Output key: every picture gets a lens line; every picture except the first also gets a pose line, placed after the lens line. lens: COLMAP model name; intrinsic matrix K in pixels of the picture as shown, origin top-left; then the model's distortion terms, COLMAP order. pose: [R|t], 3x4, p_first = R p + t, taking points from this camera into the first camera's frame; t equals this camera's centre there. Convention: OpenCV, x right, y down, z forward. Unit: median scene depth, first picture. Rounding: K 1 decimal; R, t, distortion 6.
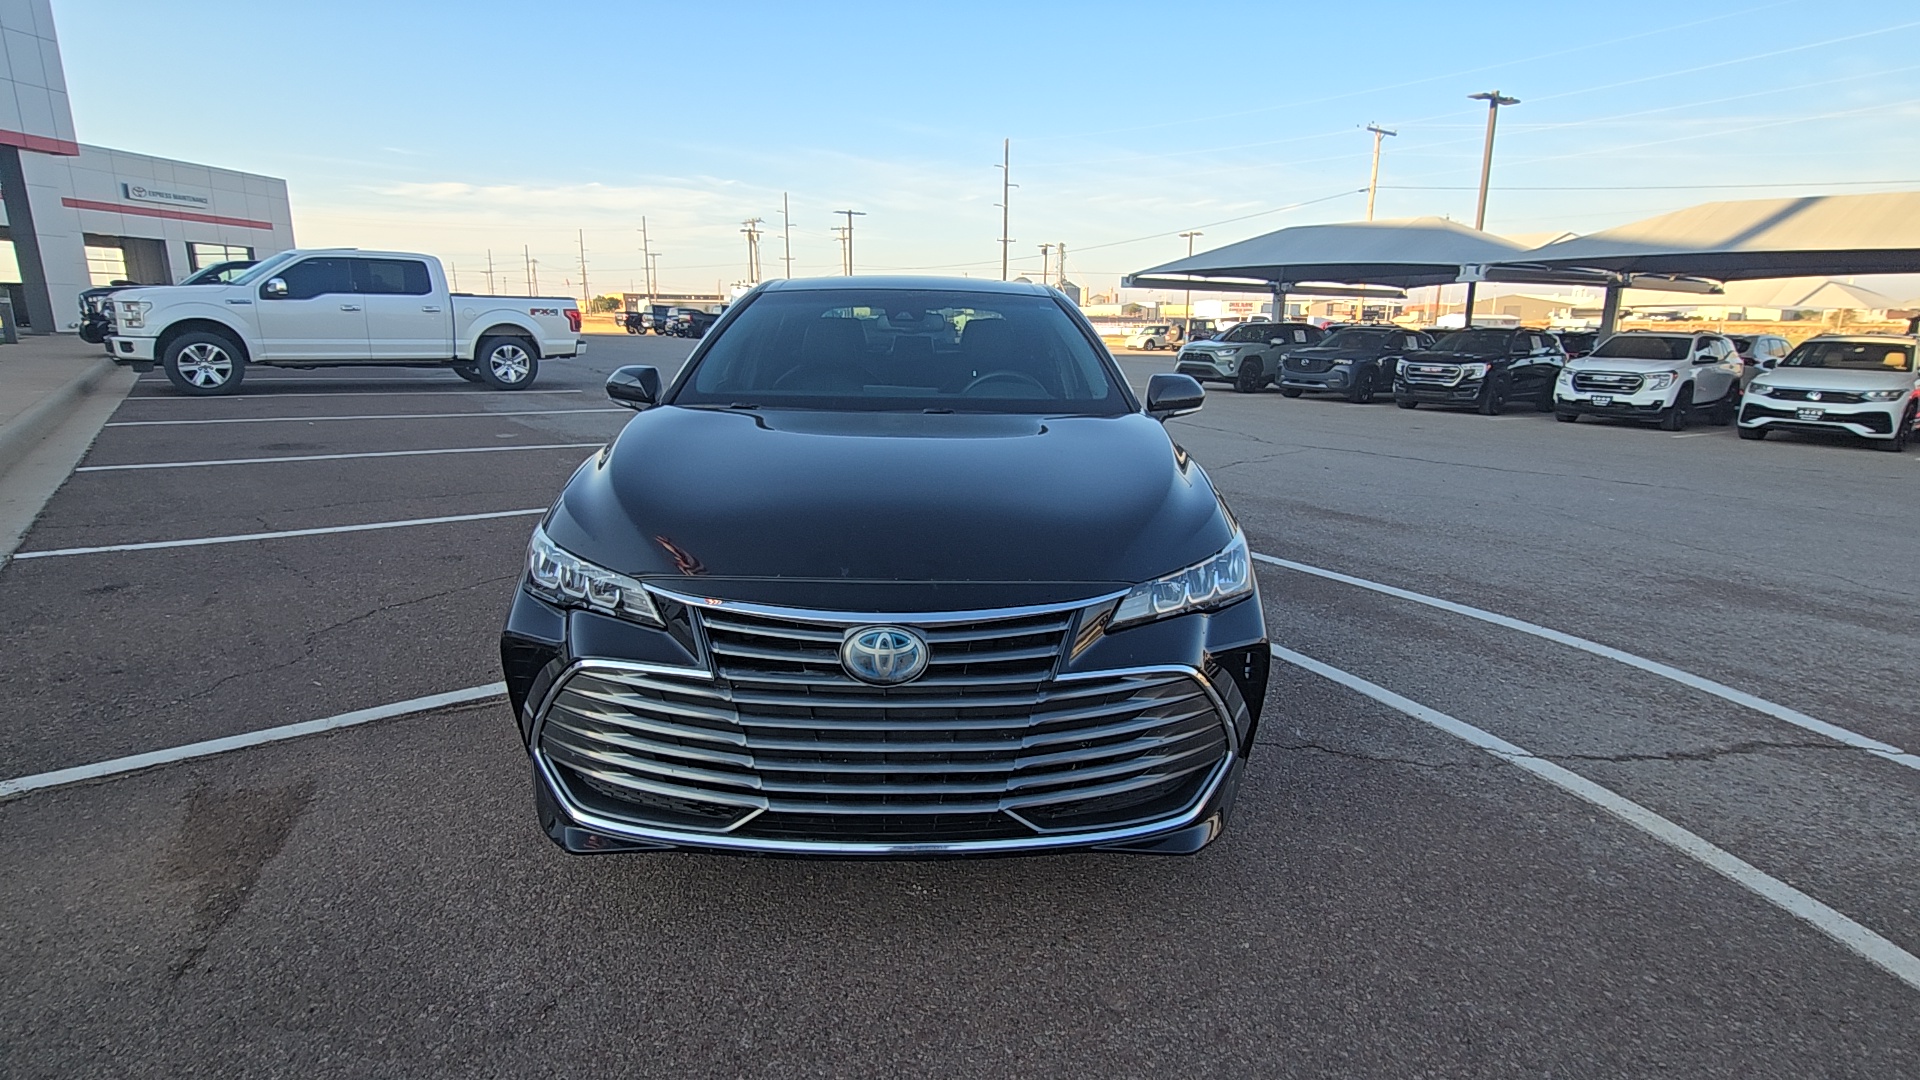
lens RADIAL K [[966.3, 0, 949.8], [0, 966.3, 552.2], [0, 0, 1]] dist [0.001225, -0.000557]
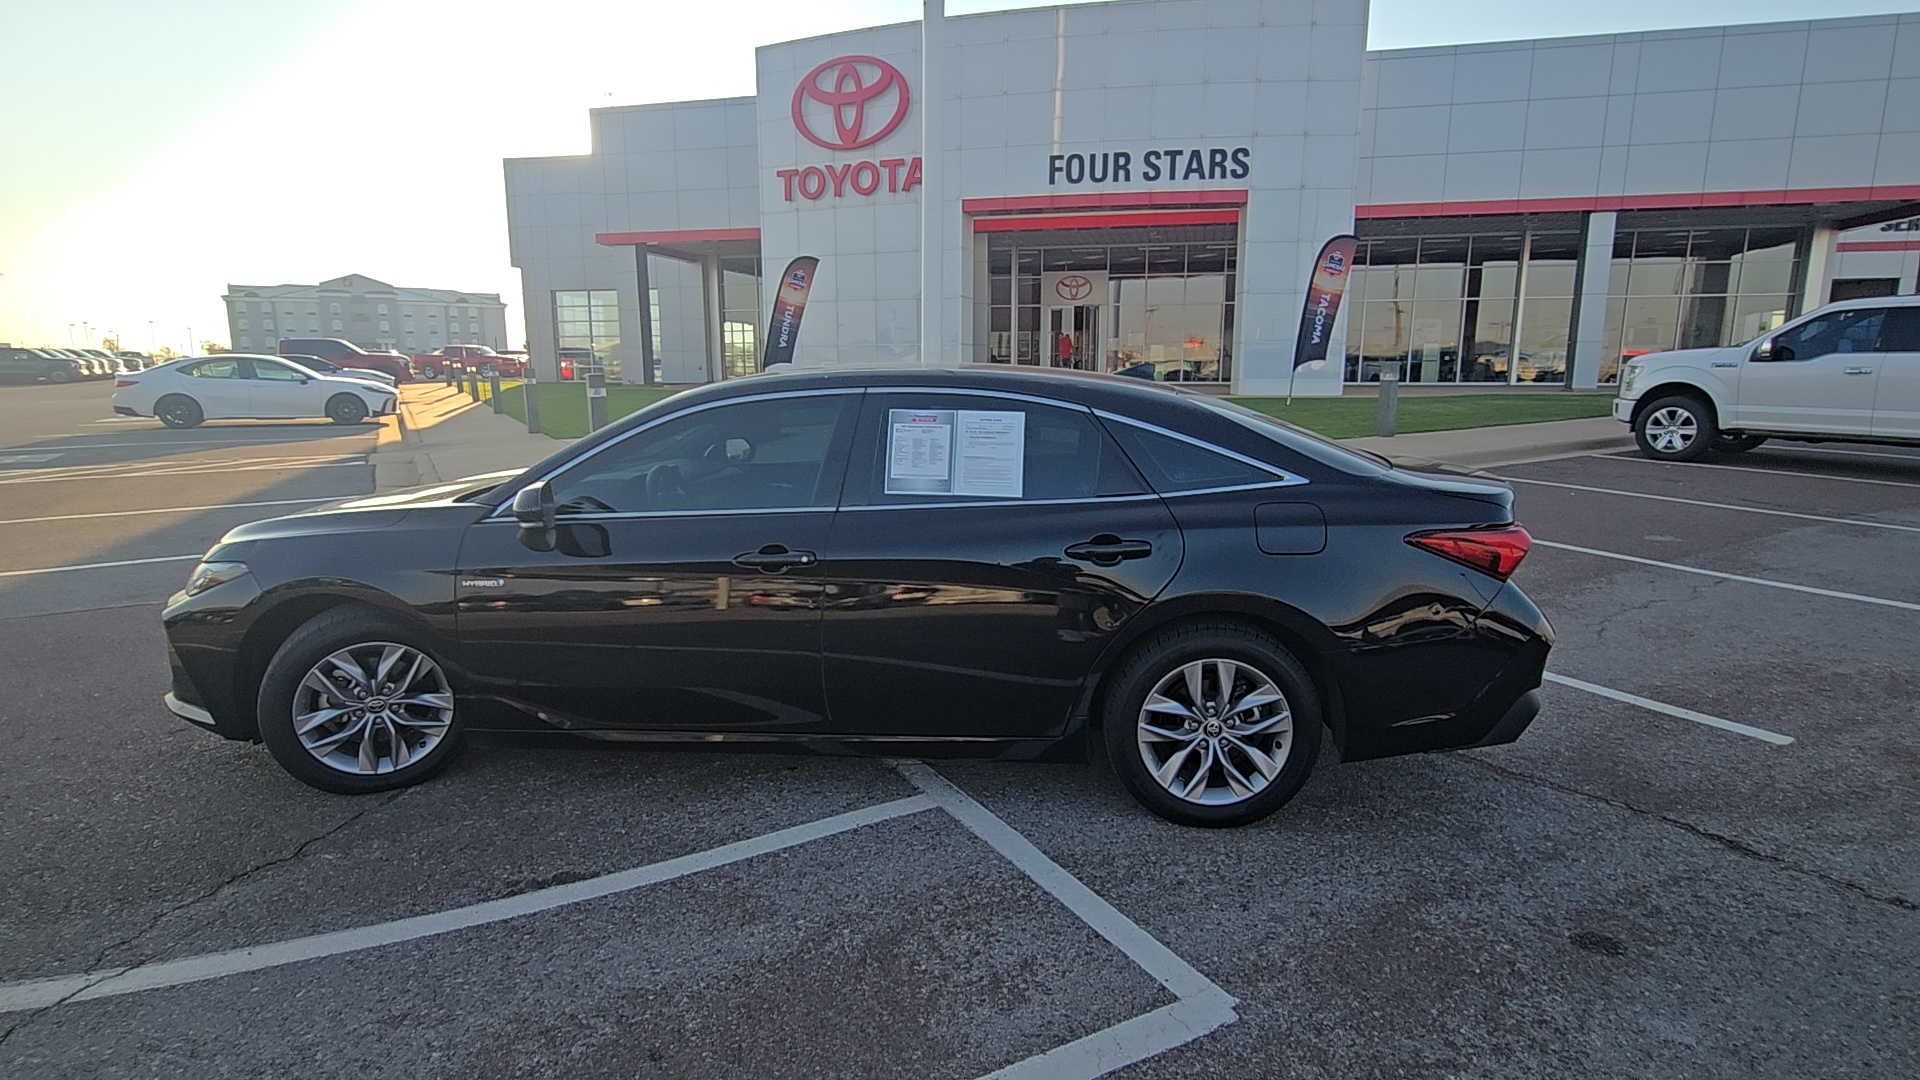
lens RADIAL K [[966.3, 0, 956.2], [0, 966.3, 552.3], [0, 0, 1]] dist [0.001225, -0.000557]
pose [[-0.115834, 0.183551, -0.976162, 0.218106], [-0.233020, 0.950328, 0.206344, -0.081440], [0.965549, 0.251367, -0.067309, 0.298456]]
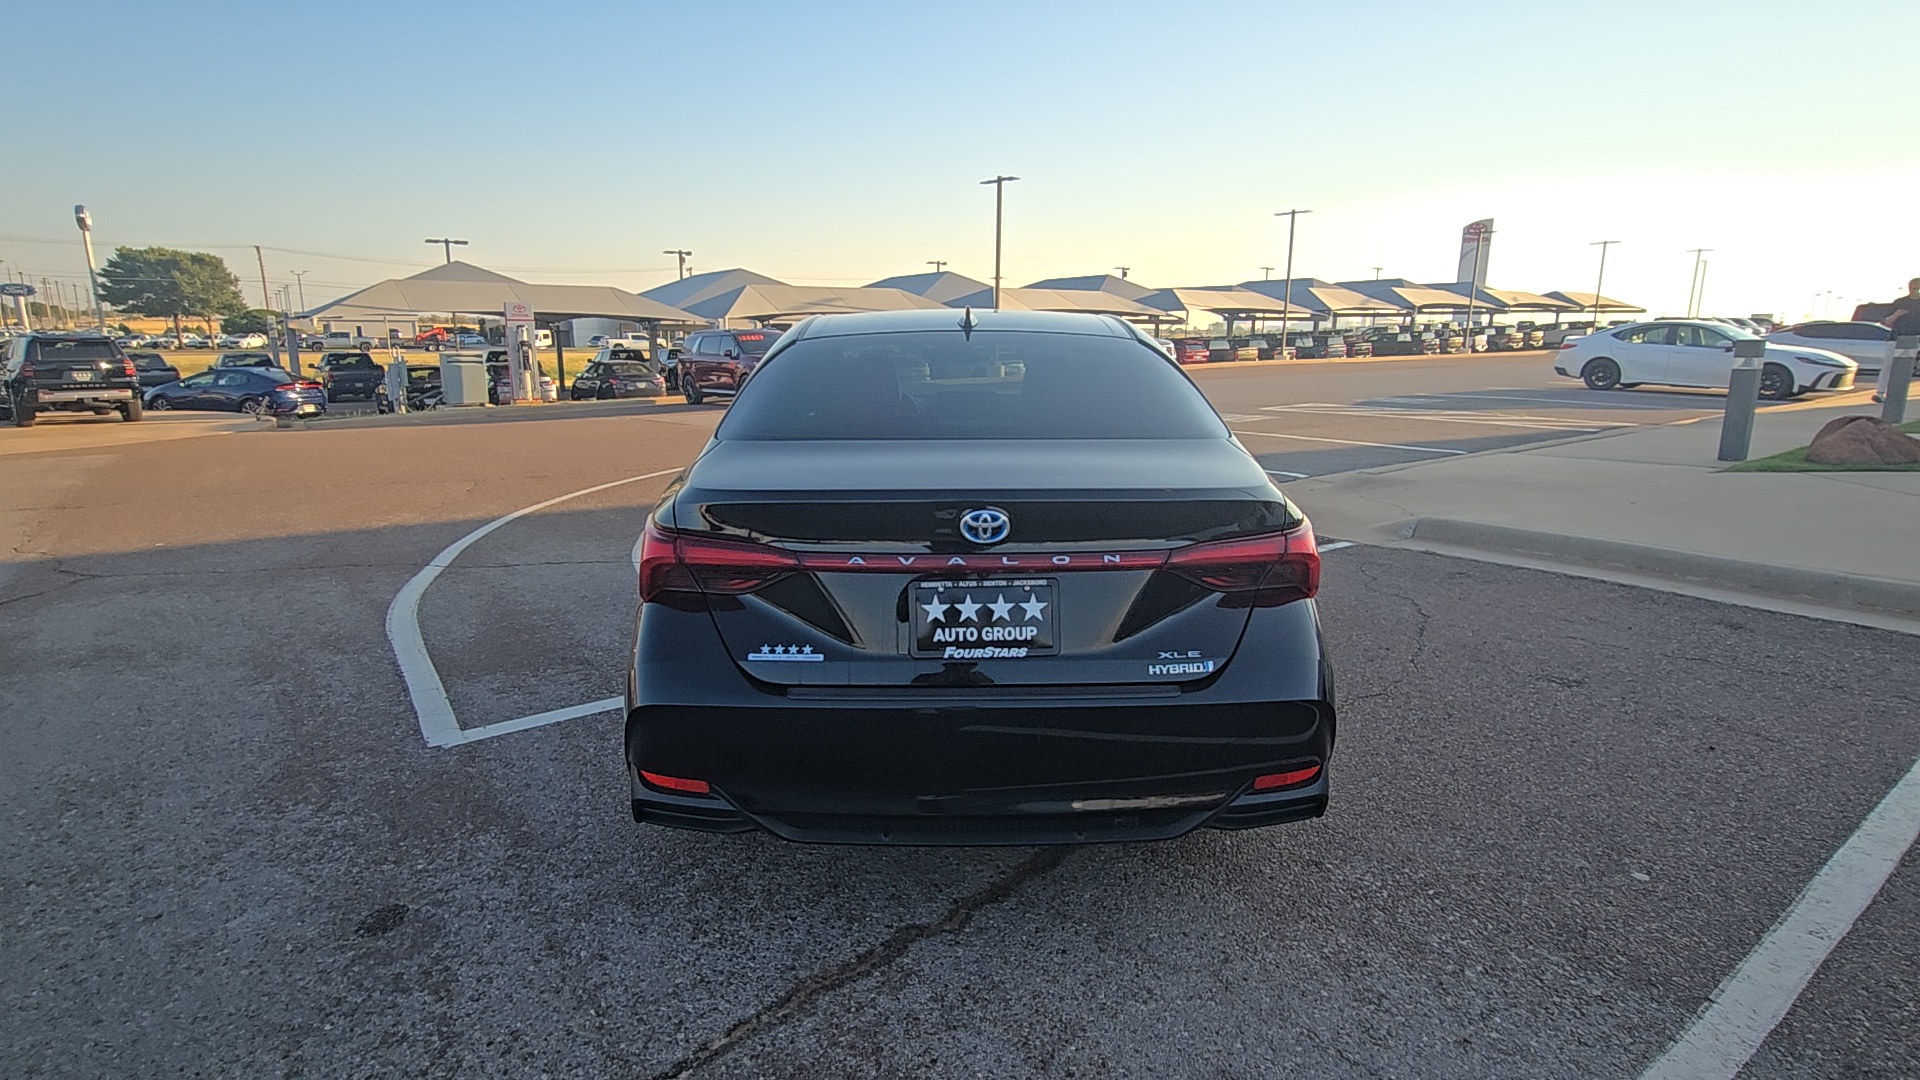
lens RADIAL K [[966.3, 0, 955.6], [0, 966.3, 557.6], [0, 0, 1]] dist [0.001225, -0.000557]
pose [[-0.999852, -0.016396, 0.005217, -0.011342], [-0.012252, 0.891337, 0.453176, -0.127564], [-0.012080, 0.453045, -0.891406, 0.499687]]
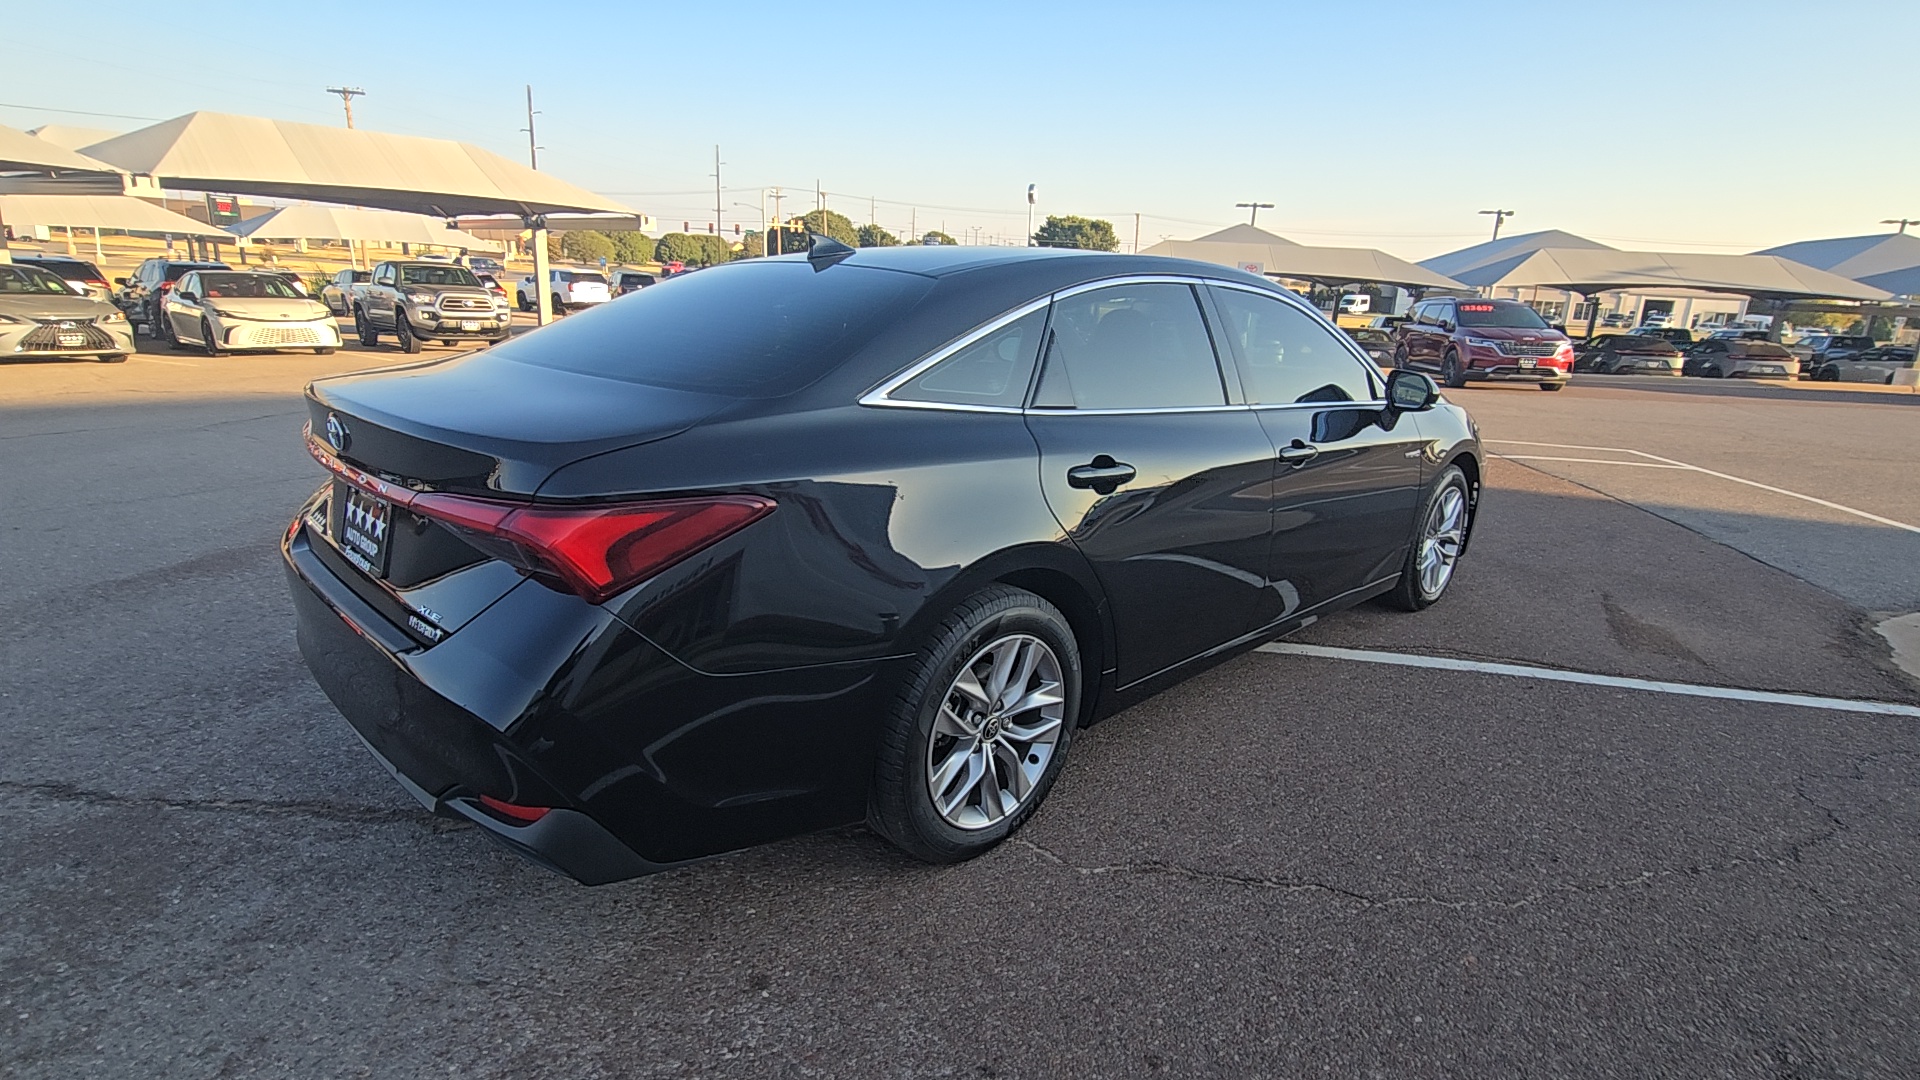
lens RADIAL K [[966.3, 0, 949.4], [0, 966.3, 553.6], [0, 0, 1]] dist [0.001225, -0.000557]
pose [[-0.683090, -0.241923, 0.689102, -0.152279], [0.122183, 0.892390, 0.434409, -0.107370], [-0.720042, 0.380937, -0.580023, 0.413807]]
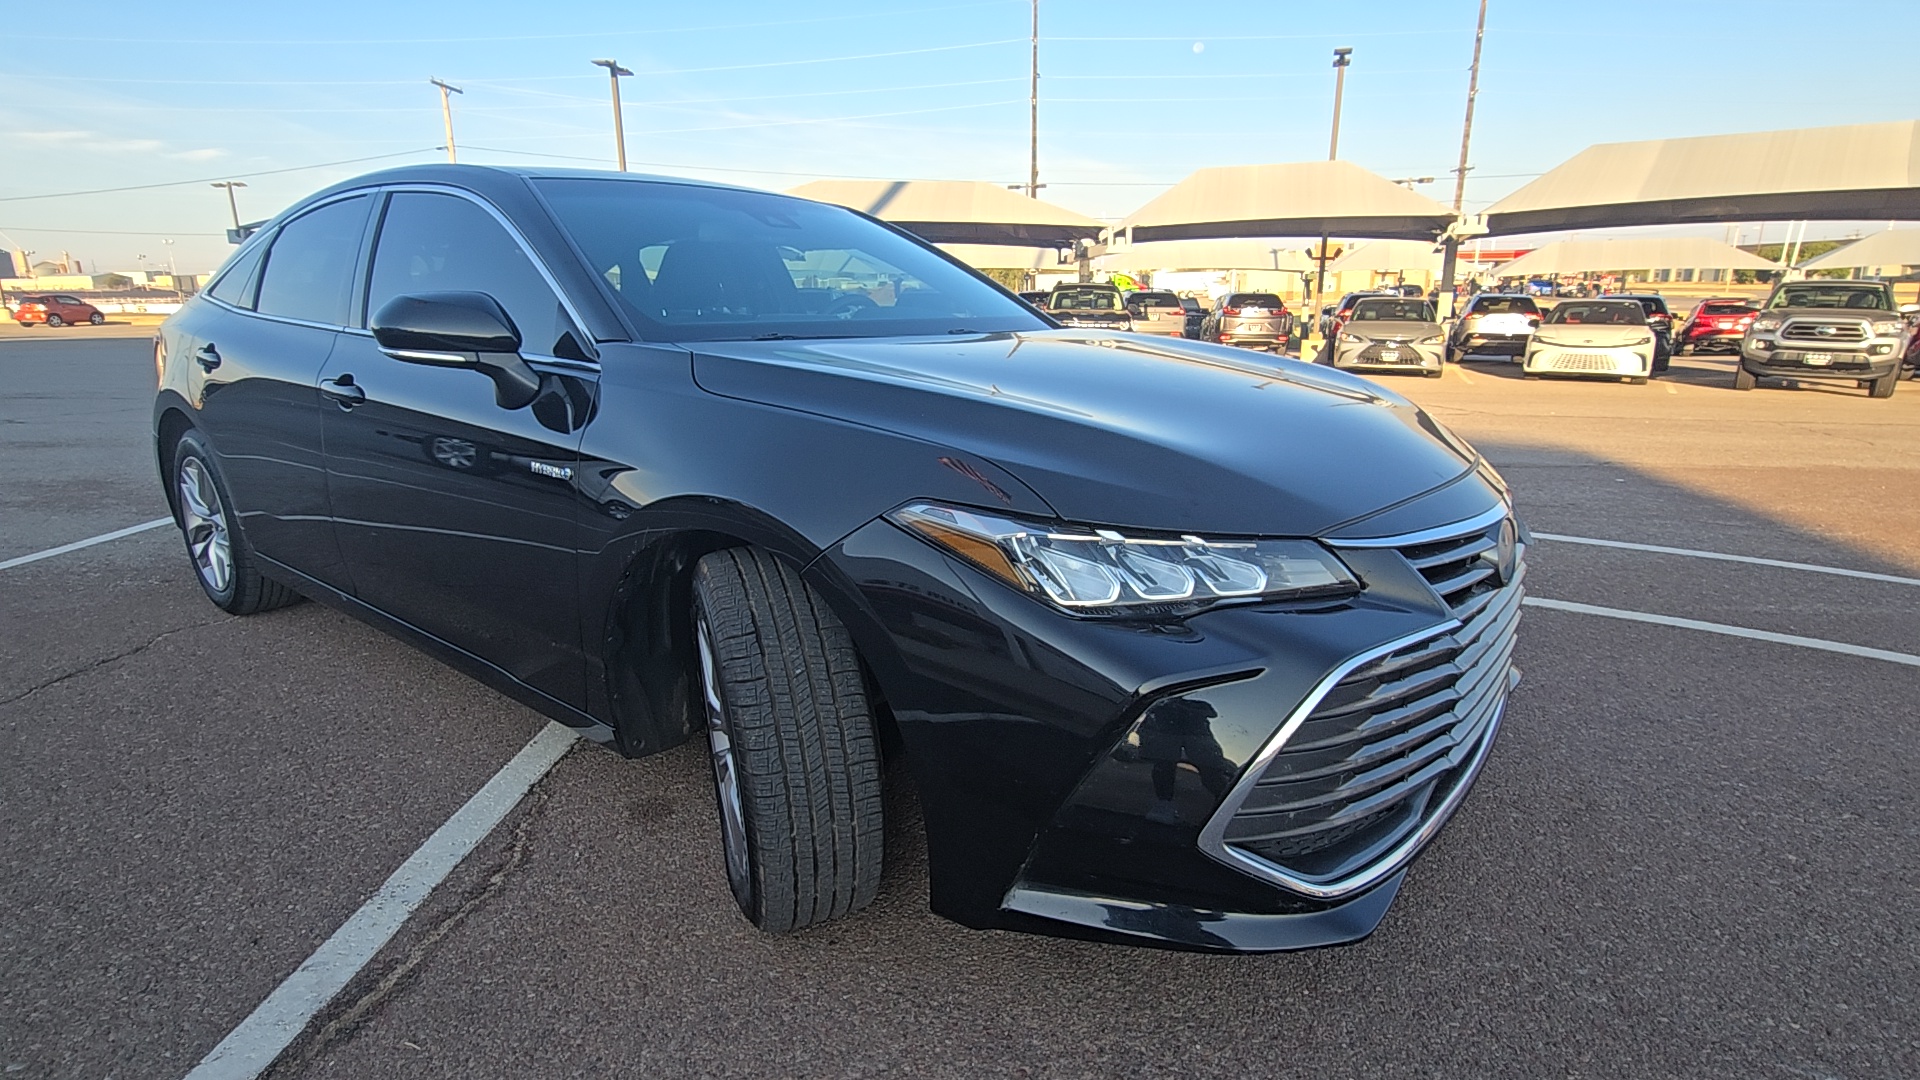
lens RADIAL K [[966.3, 0, 954.1], [0, 966.3, 557.8], [0, 0, 1]] dist [0.001225, -0.000557]
pose [[0.635598, -0.221411, 0.739589, -0.119632], [0.196192, 0.972866, 0.122641, -0.011048], [-0.746675, 0.067151, 0.661791, 0.085959]]
